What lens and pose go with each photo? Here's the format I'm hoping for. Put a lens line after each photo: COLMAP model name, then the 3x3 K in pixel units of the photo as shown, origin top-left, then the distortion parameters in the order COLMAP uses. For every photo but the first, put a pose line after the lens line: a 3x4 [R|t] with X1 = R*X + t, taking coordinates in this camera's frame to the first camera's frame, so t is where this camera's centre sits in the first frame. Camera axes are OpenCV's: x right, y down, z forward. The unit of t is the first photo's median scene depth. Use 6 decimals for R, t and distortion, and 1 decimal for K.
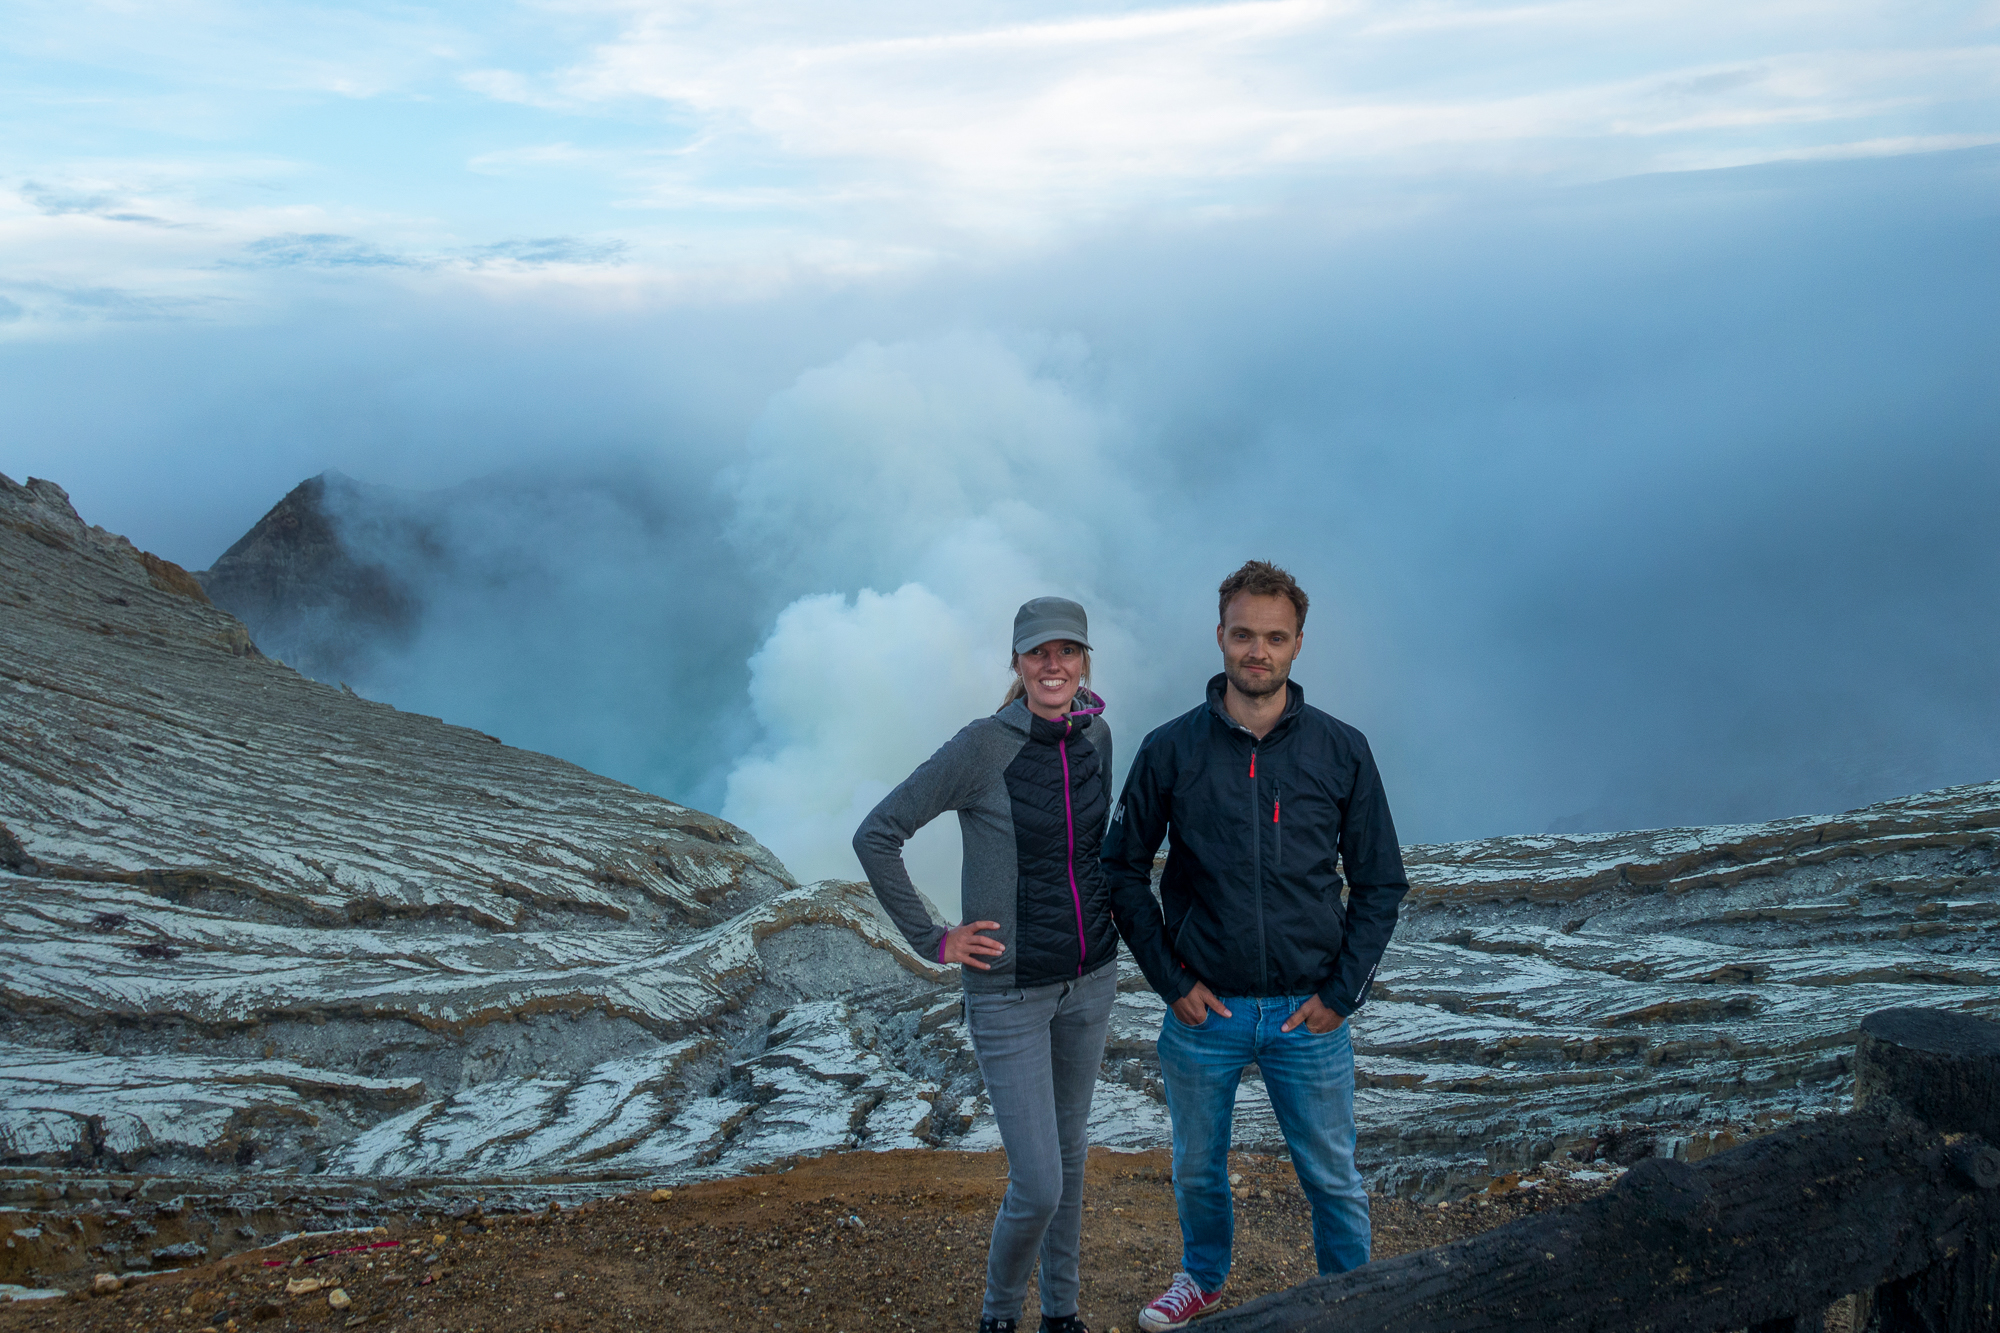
lens RADIAL K [[1420.5, 0, 1000.0], [0, 1420.5, 666.5], [0, 0, 1]] dist [-0.009497, 0.019940]
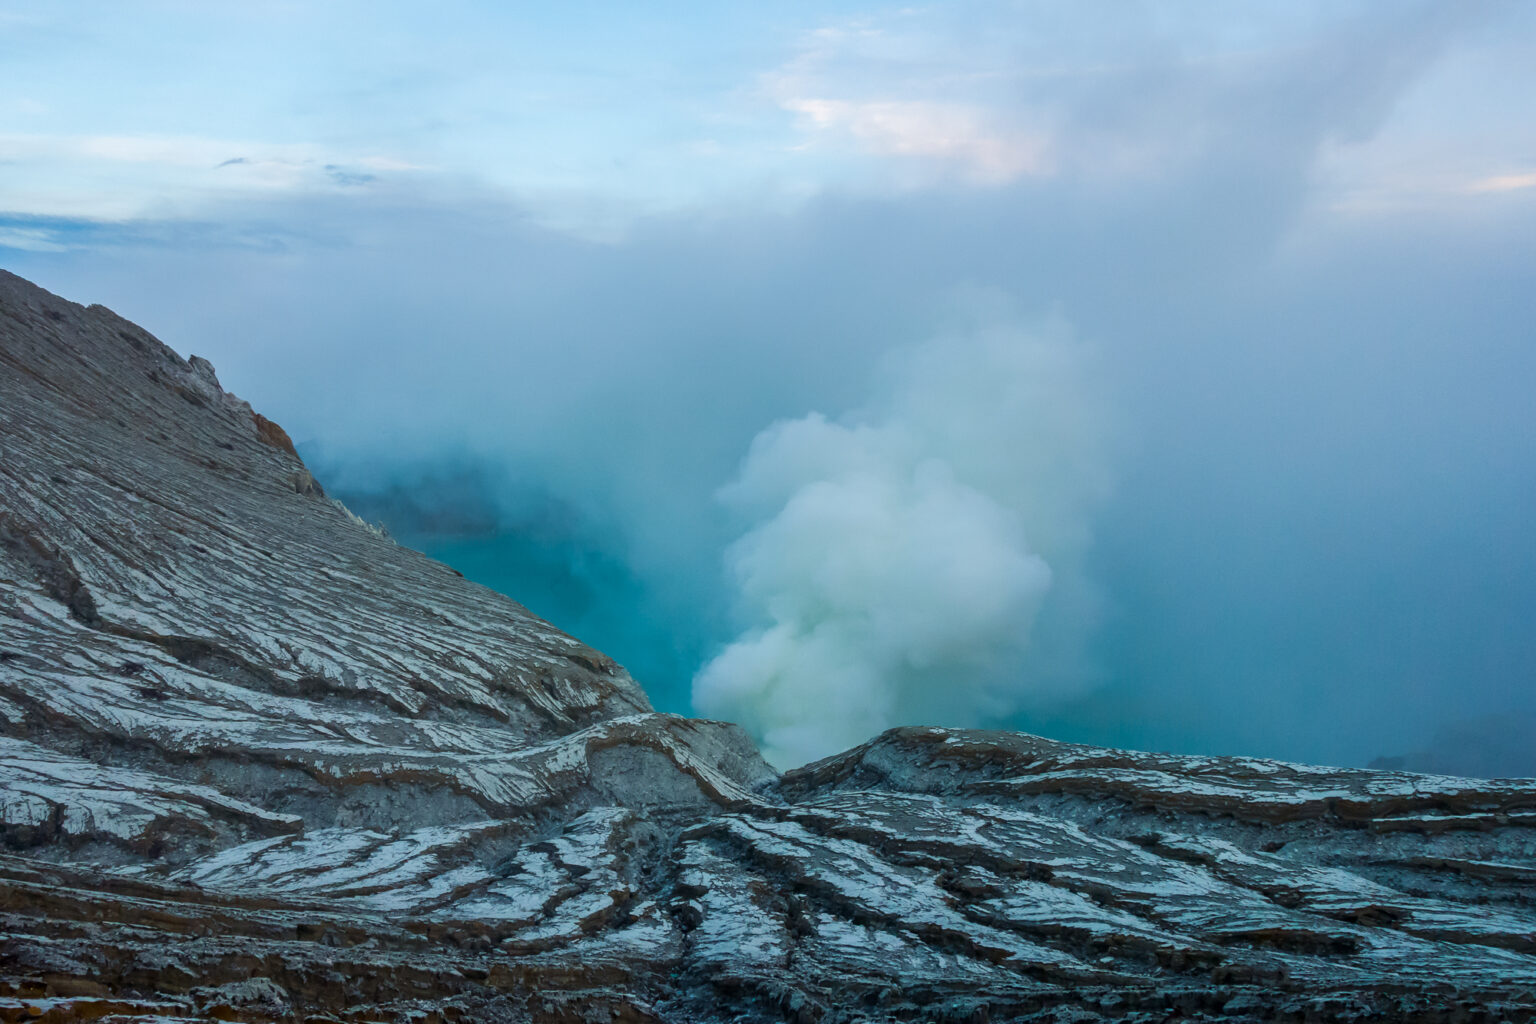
lens RADIAL K [[1129.2, 0, 653.2], [0, 1129.2, 507.6], [0, 0, 1]] dist [0.008037, 0.004202]
pose [[0.967507, 0.097019, -0.233490, 0.108430], [-0.106350, 0.993943, -0.027678, 0.000835], [0.229391, 0.051610, 0.971965, 0.039612]]
